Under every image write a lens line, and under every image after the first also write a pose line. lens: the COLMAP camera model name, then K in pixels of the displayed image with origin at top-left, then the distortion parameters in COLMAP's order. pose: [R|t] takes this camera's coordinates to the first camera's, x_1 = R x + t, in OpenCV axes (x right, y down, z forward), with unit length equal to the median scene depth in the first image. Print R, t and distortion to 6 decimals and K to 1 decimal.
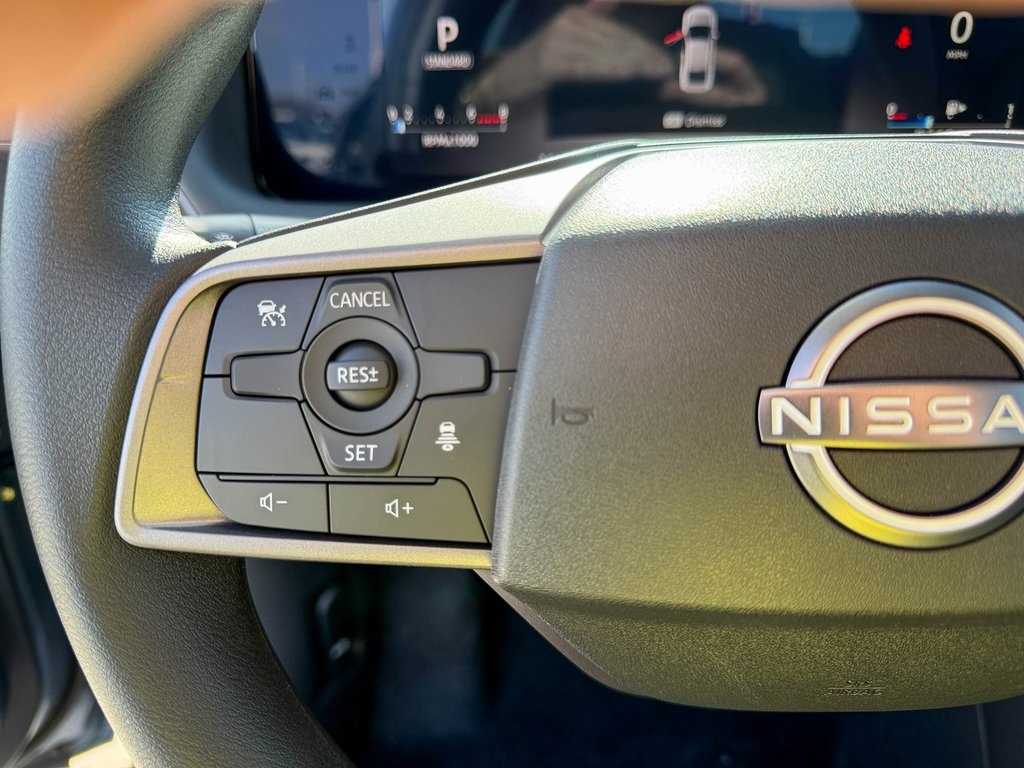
lens RADIAL K [[739.6, 0, 512.0], [0, 739.6, 384.0], [0, 0, 1]] dist [-0.005115, -0.003614]
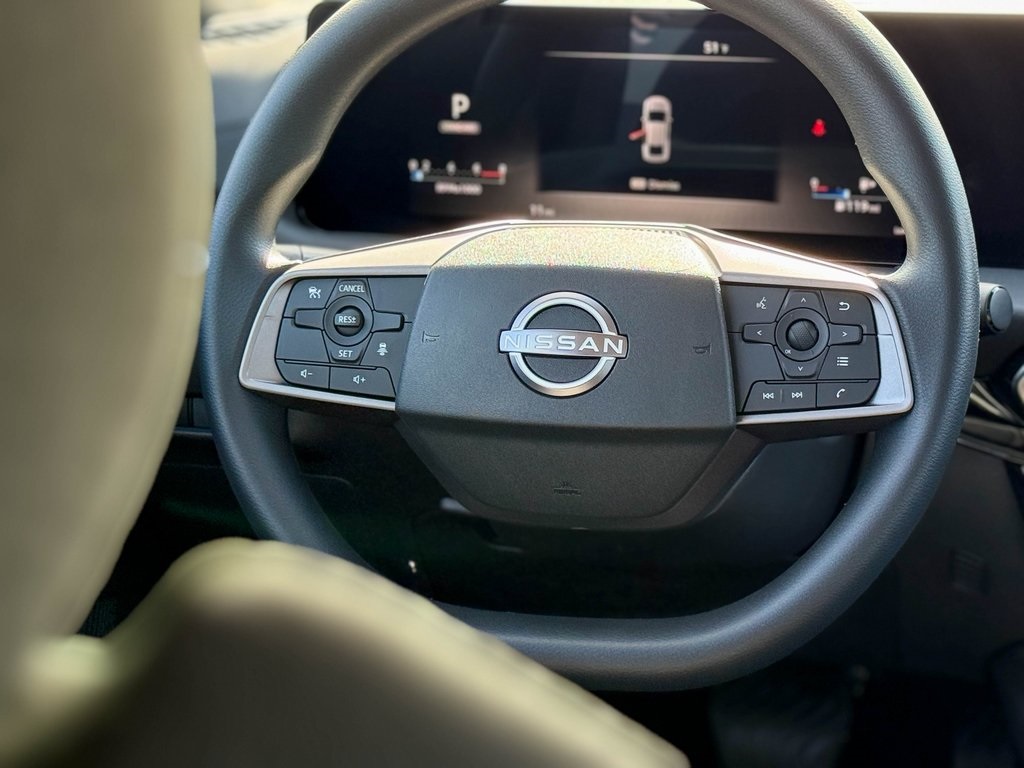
lens RADIAL K [[2231.6, 0, 512.0], [0, 2231.6, 384.0], [0, 0, 1]] dist [0.062646, 0.219501]
pose [[0.980611, 0.066641, -0.184288, 1.578934], [-0.093692, 0.985392, -0.142212, 1.116995], [0.172119, 0.156721, 0.972530, -5.613454]]
